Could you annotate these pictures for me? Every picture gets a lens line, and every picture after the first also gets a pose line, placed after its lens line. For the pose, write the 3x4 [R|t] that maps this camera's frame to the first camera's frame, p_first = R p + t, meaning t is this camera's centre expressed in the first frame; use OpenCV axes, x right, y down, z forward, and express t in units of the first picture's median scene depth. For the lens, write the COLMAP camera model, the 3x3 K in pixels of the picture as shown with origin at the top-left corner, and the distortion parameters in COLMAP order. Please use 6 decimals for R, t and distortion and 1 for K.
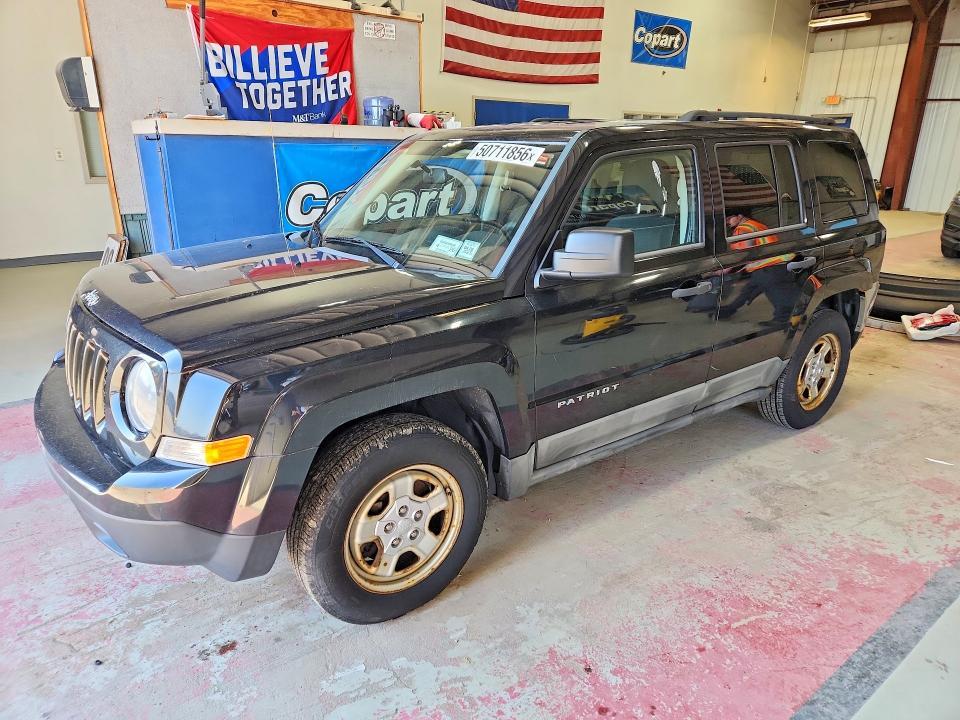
lens RADIAL K [[623.9, 0, 454.7], [0, 623.9, 359.1], [0, 0, 1]] dist [-0.001140, -0.000261]
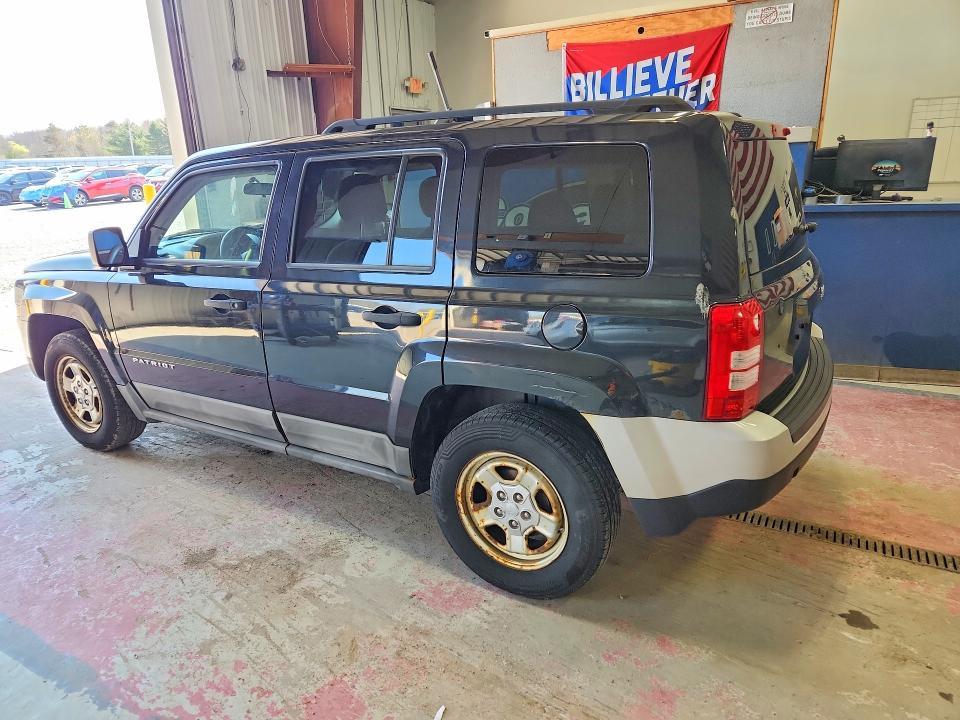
lens RADIAL K [[638.4, 0, 483.6], [0, 638.4, 364.2], [0, 0, 1]] dist [0.001658, 0.000137]
pose [[0.404282, 0.237812, -0.883177, 0.636279], [-0.254178, 0.956783, 0.141280, -0.114623], [0.878607, 0.167367, 0.447257, 0.391408]]
